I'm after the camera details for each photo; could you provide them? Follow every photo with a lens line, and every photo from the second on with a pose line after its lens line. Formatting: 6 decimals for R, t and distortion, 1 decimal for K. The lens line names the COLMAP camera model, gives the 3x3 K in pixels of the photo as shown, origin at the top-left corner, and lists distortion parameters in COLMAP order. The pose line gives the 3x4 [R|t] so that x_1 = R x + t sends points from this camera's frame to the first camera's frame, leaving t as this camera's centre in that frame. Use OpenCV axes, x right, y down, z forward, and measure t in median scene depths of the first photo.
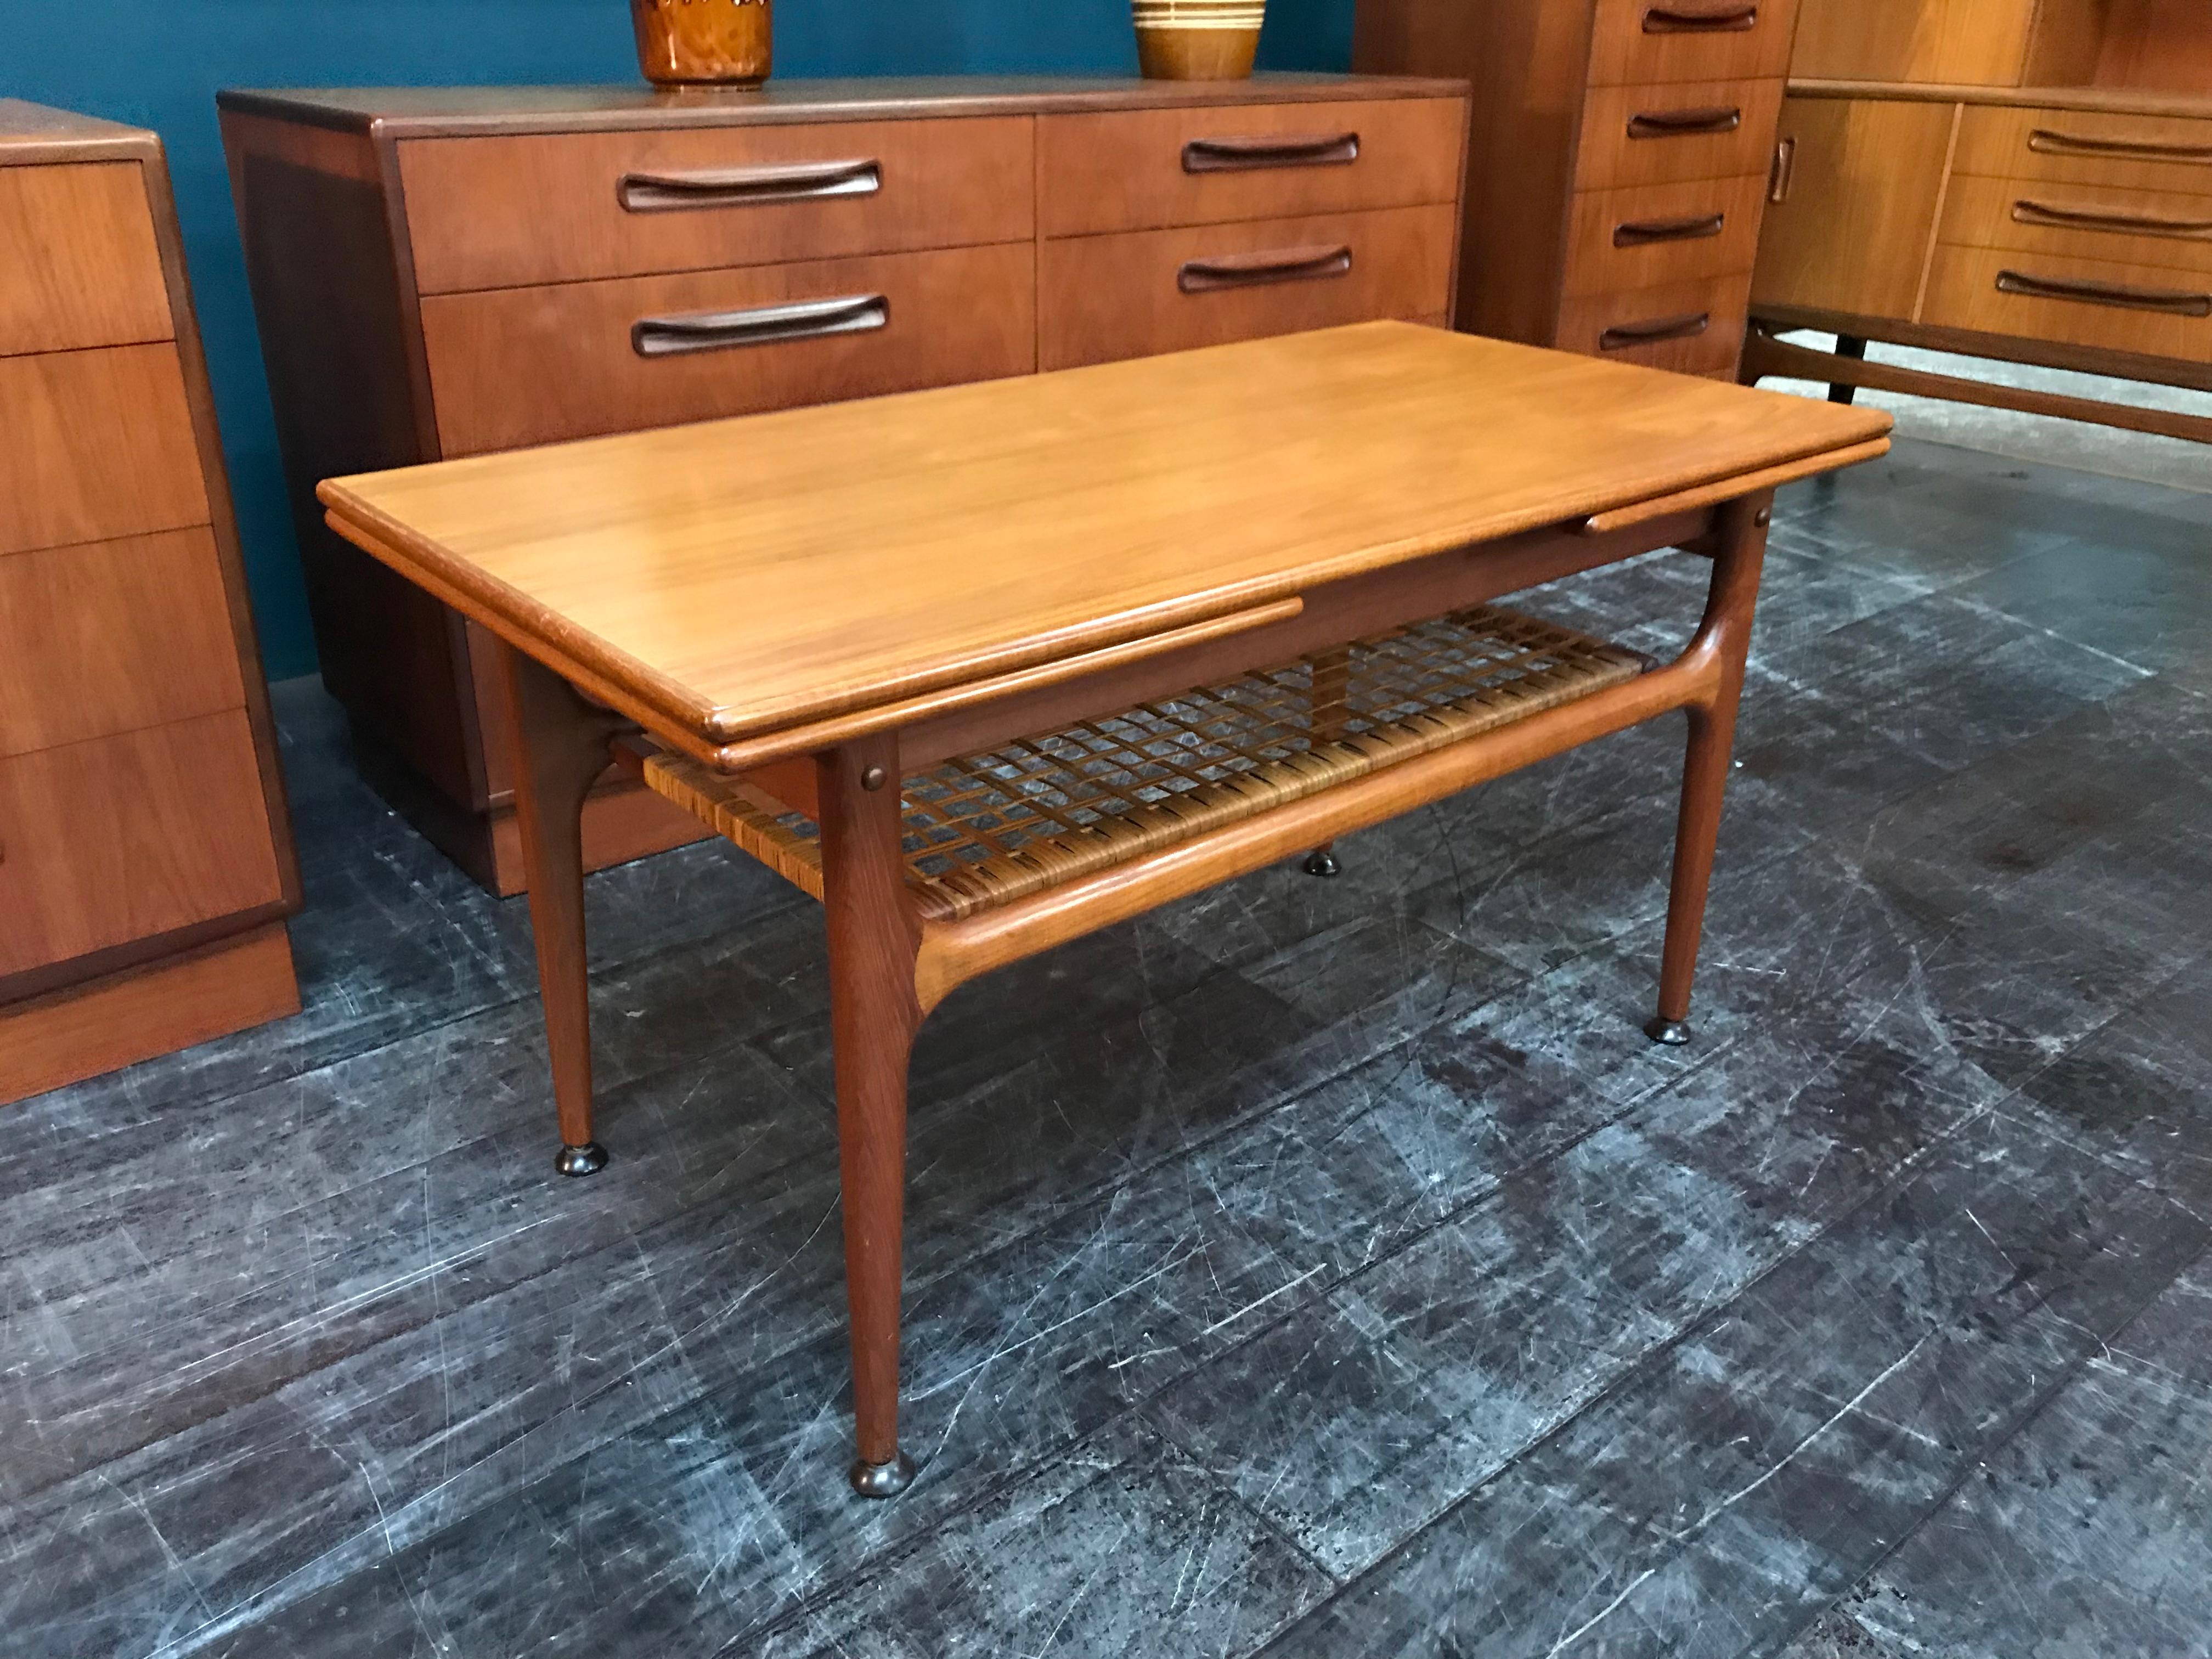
lens RADIAL K [[1714.2, 0, 1058.0], [0, 1714.2, 833.6], [0, 0, 1]] dist [0.011151, -0.003555]
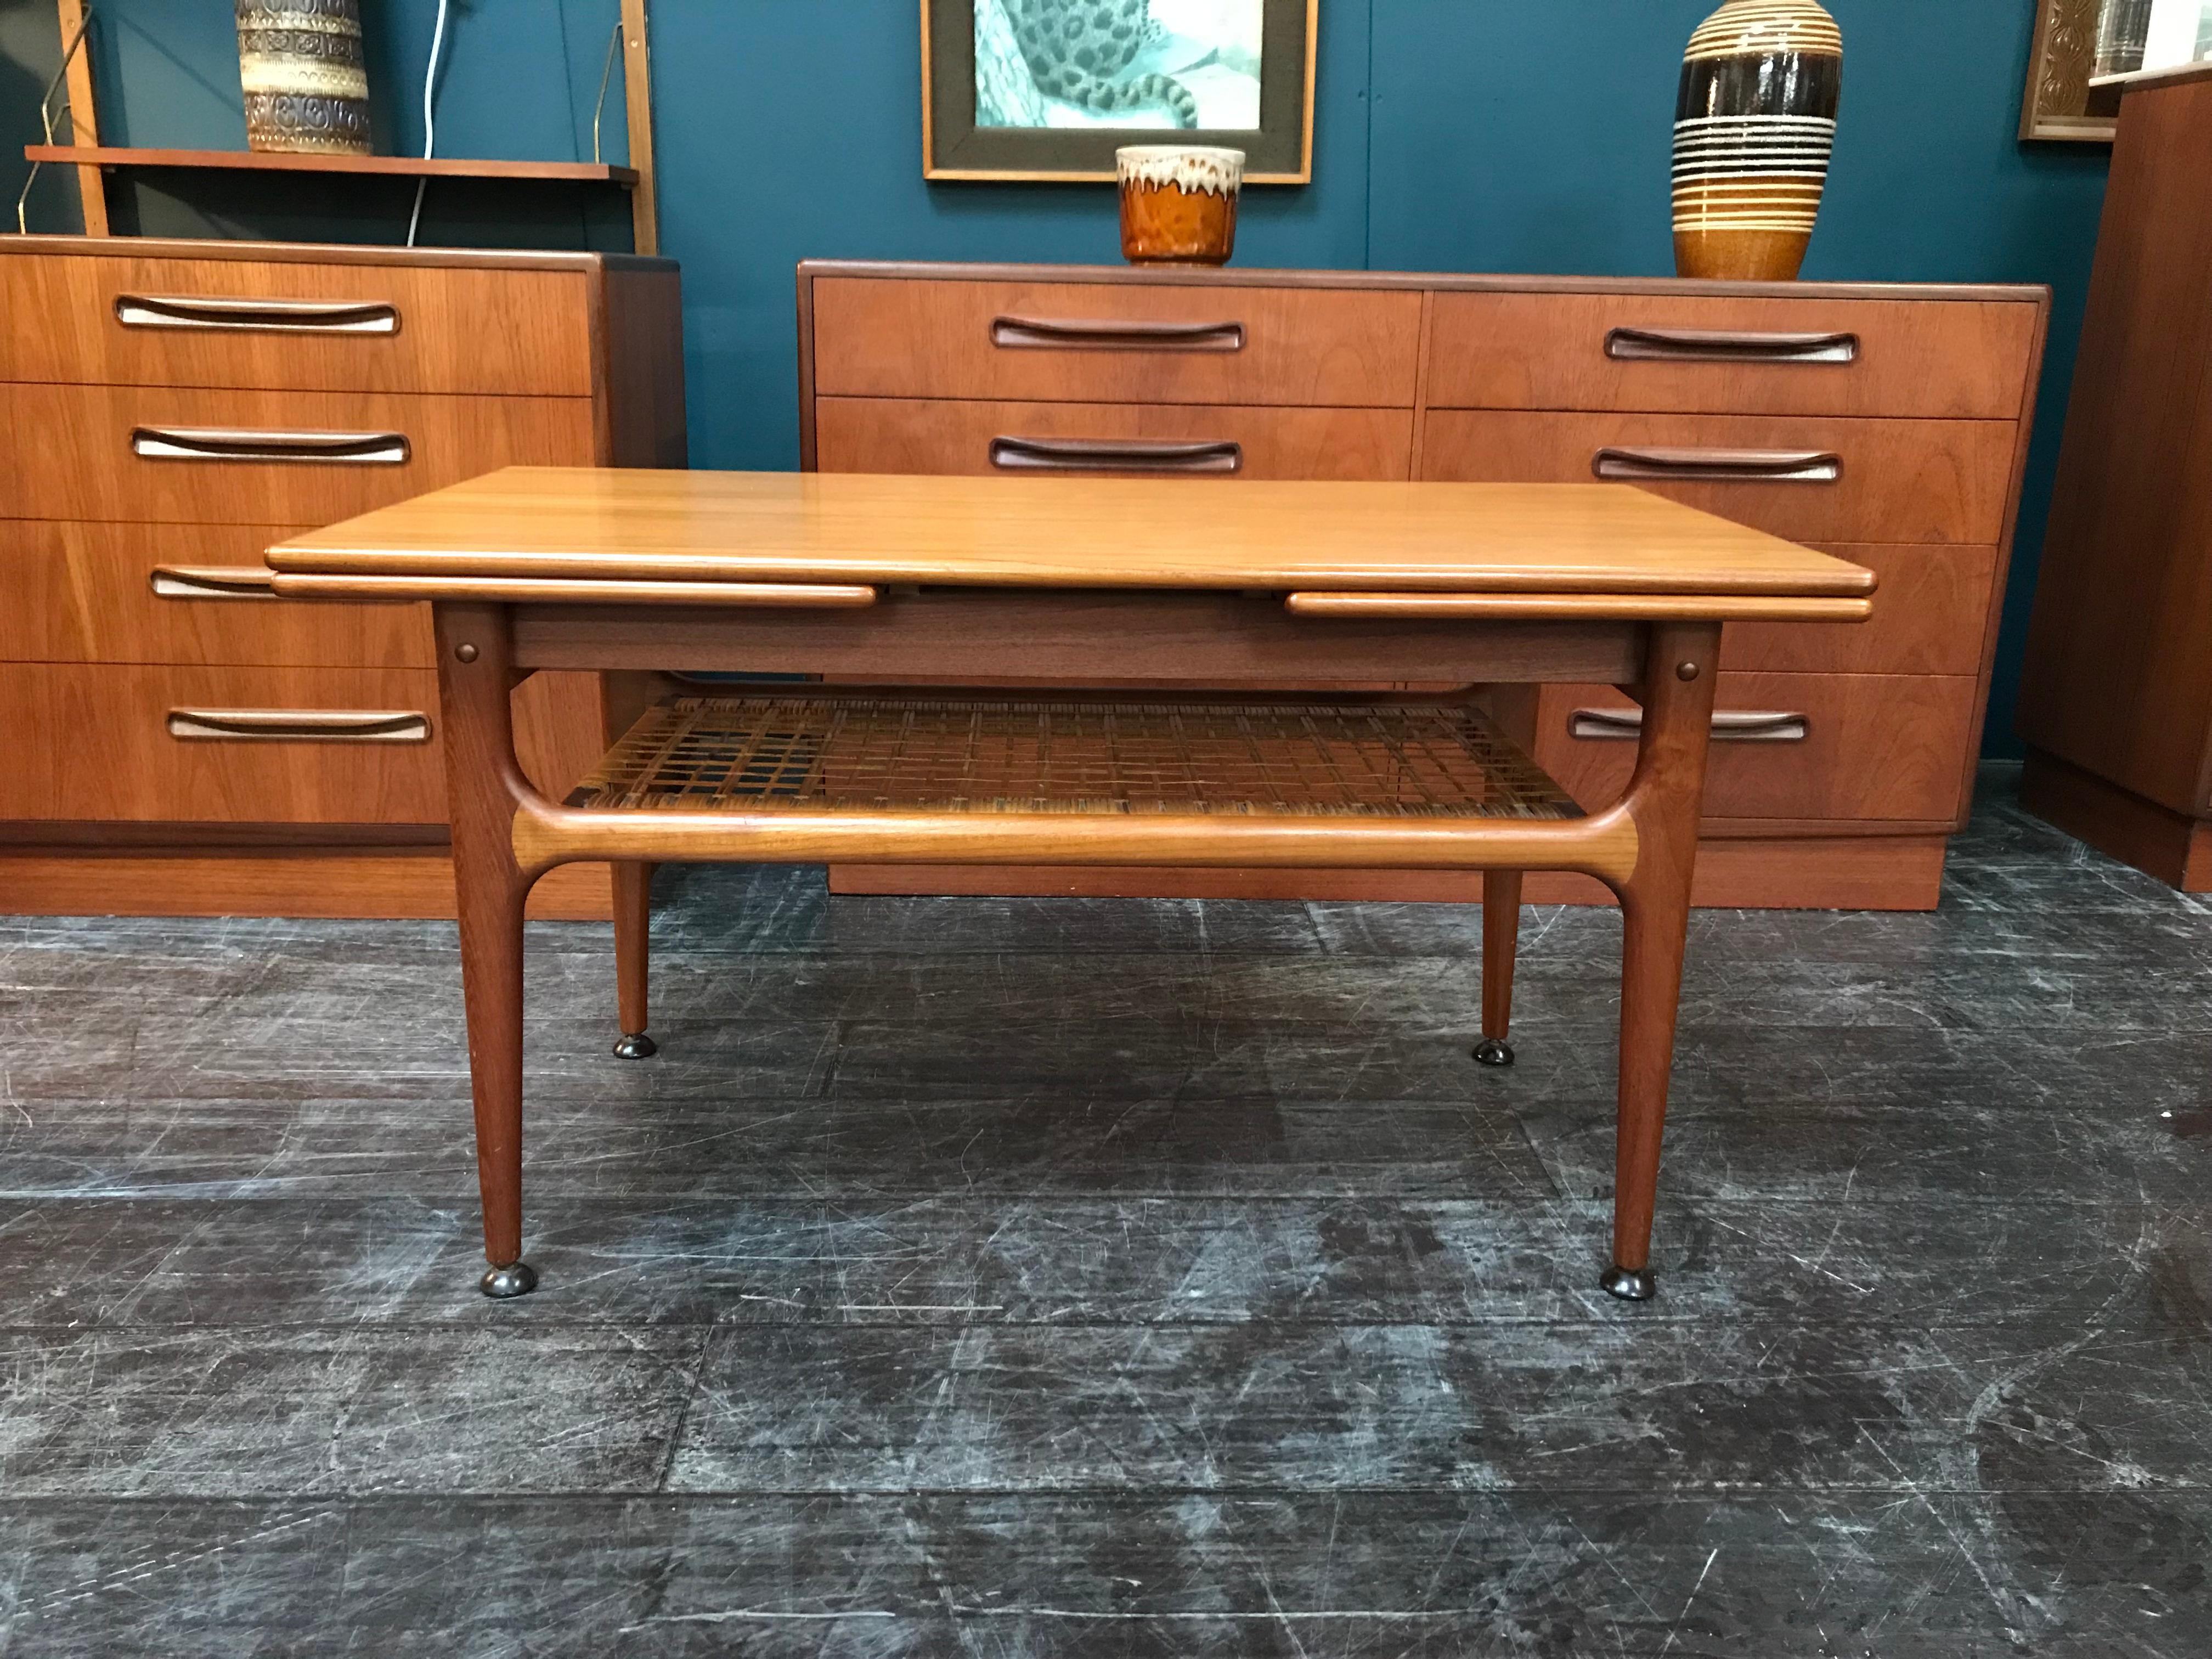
lens RADIAL K [[1703.9, 0, 1120.1], [0, 1703.9, 847.2], [0, 0, 1]] dist [0.006782, -0.001217]
pose [[0.806821, 0.192641, -0.558506, 0.657439], [-0.274352, 0.959402, -0.065411, 0.036618], [0.523231, 0.206002, 0.826918, 0.147596]]
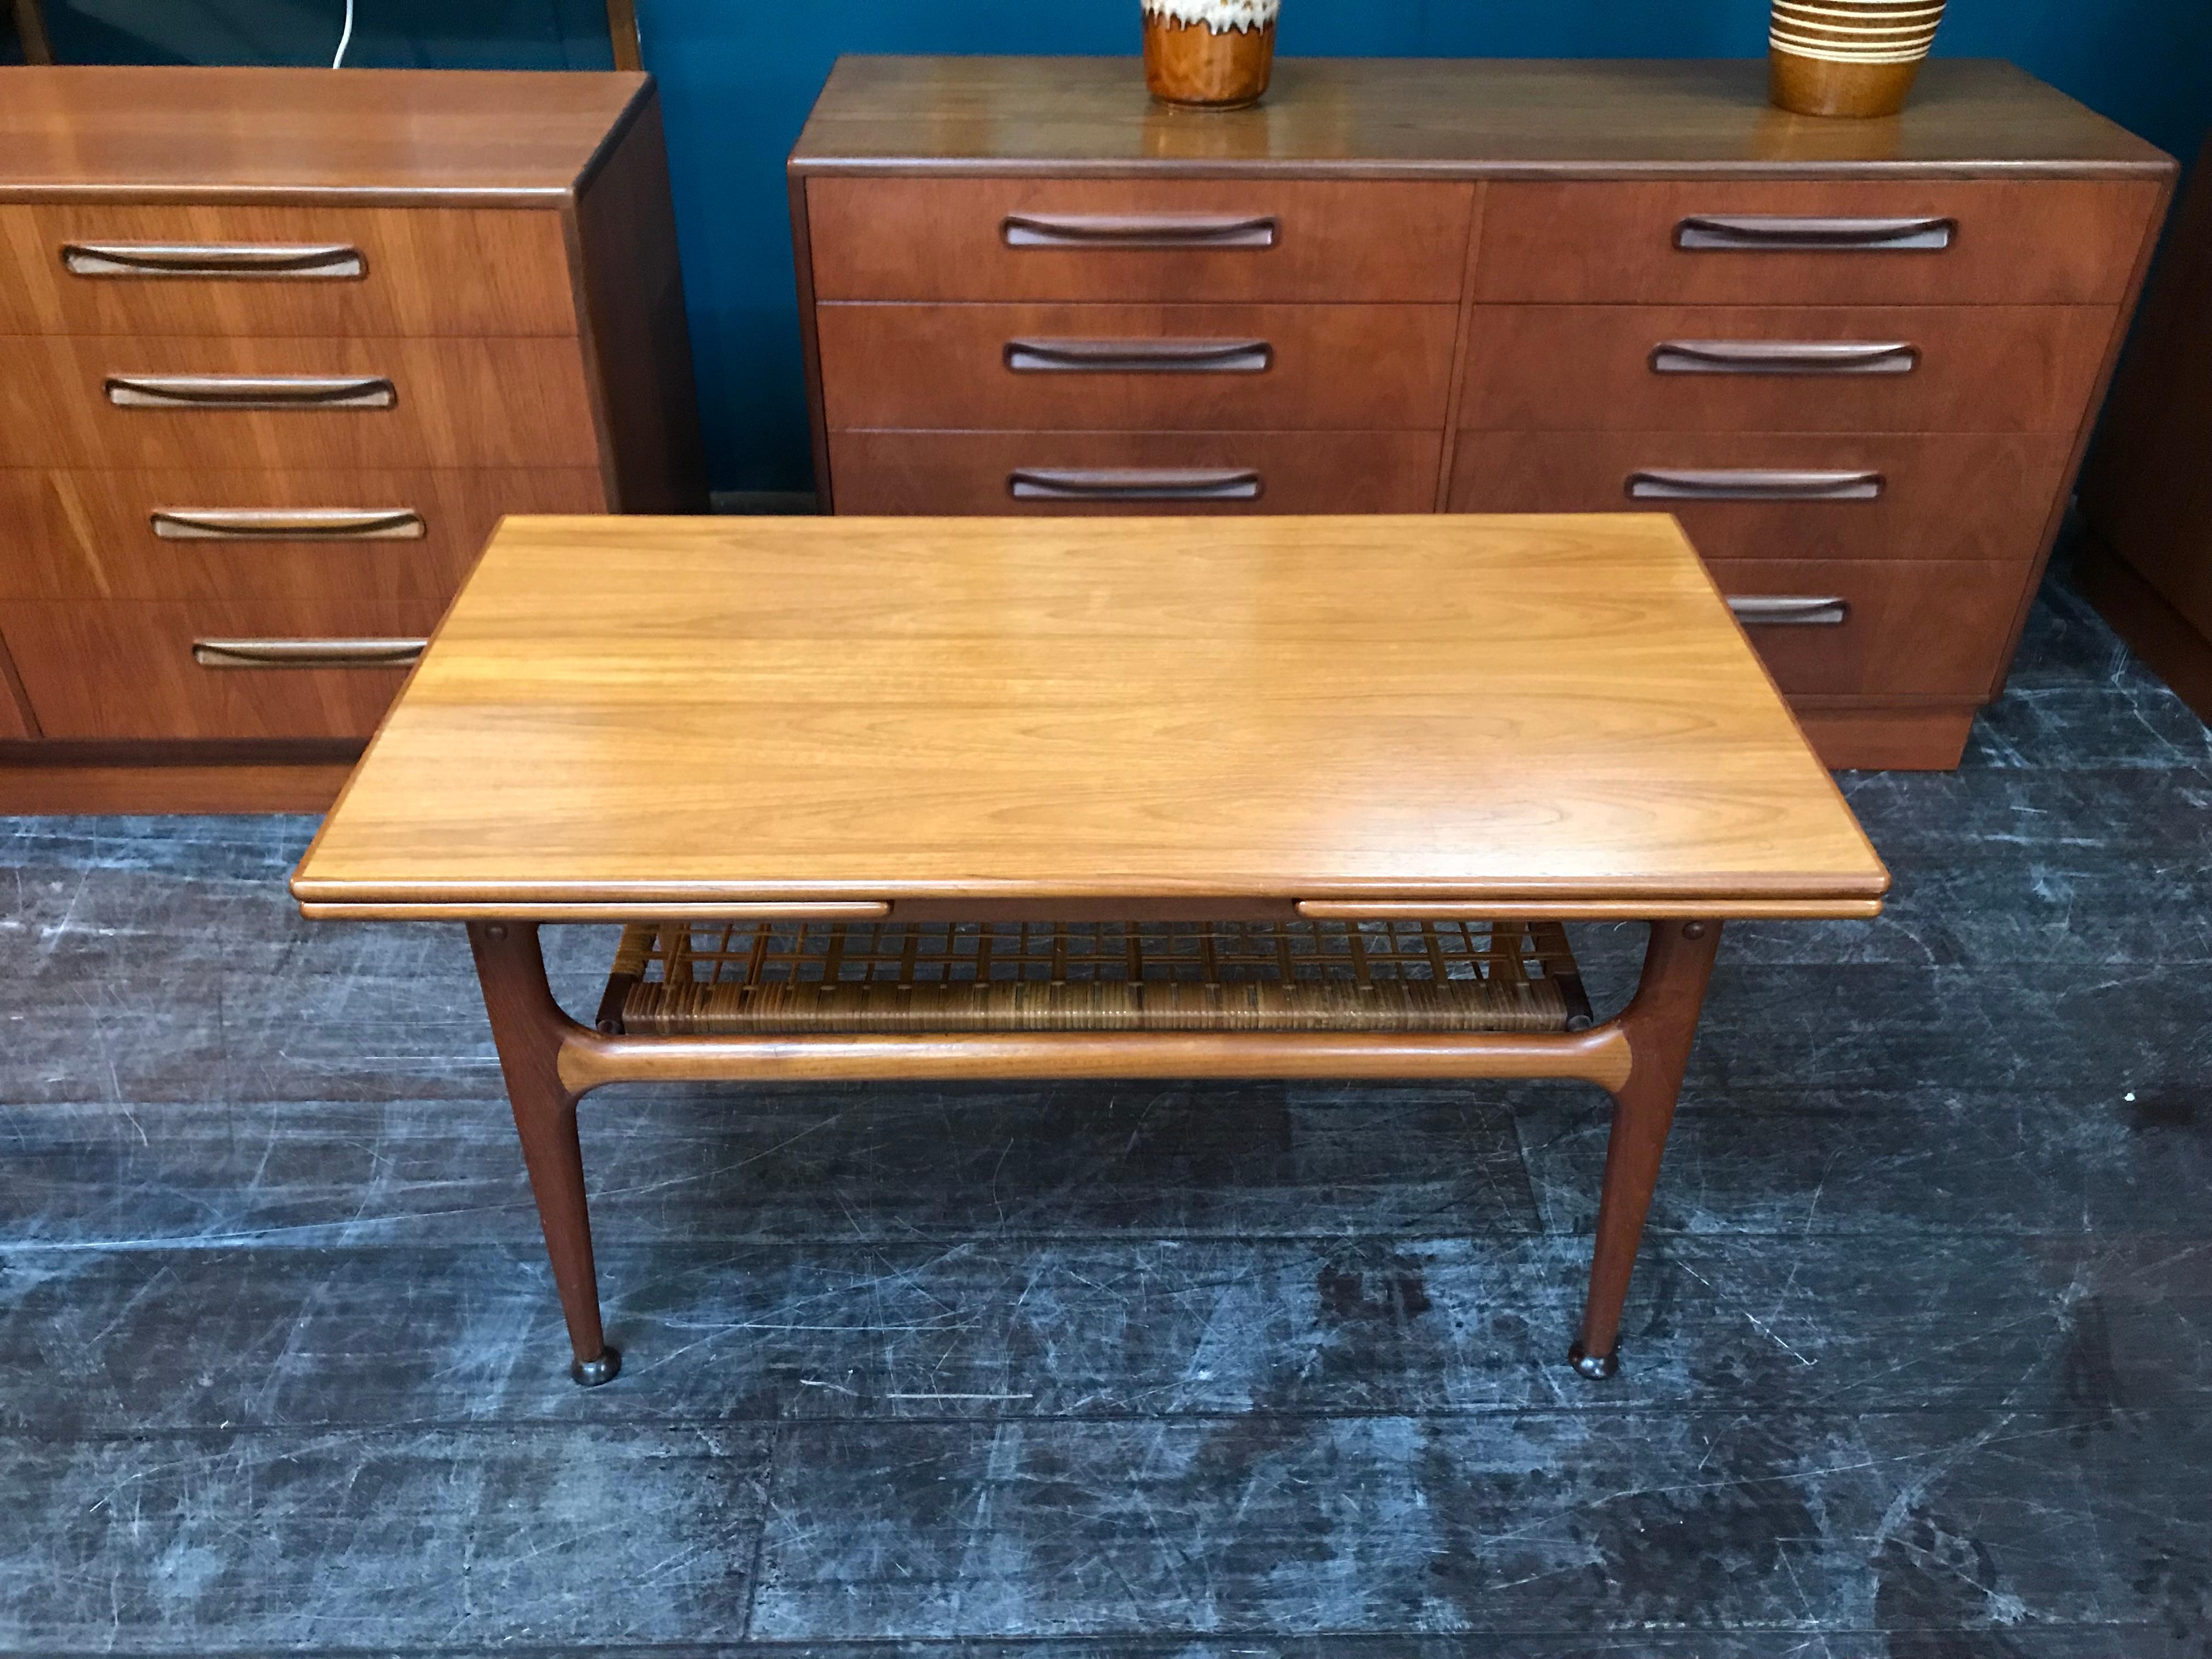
lens RADIAL K [[1692.0, 0, 1118.6], [0, 1692.0, 818.5], [0, 0, 1]] dist [0.001747, 0.007842]
pose [[0.795398, 0.358565, -0.488644, 0.560590], [-0.269884, 0.931421, 0.244167, -0.358423], [0.542683, -0.062333, 0.837621, 0.113220]]
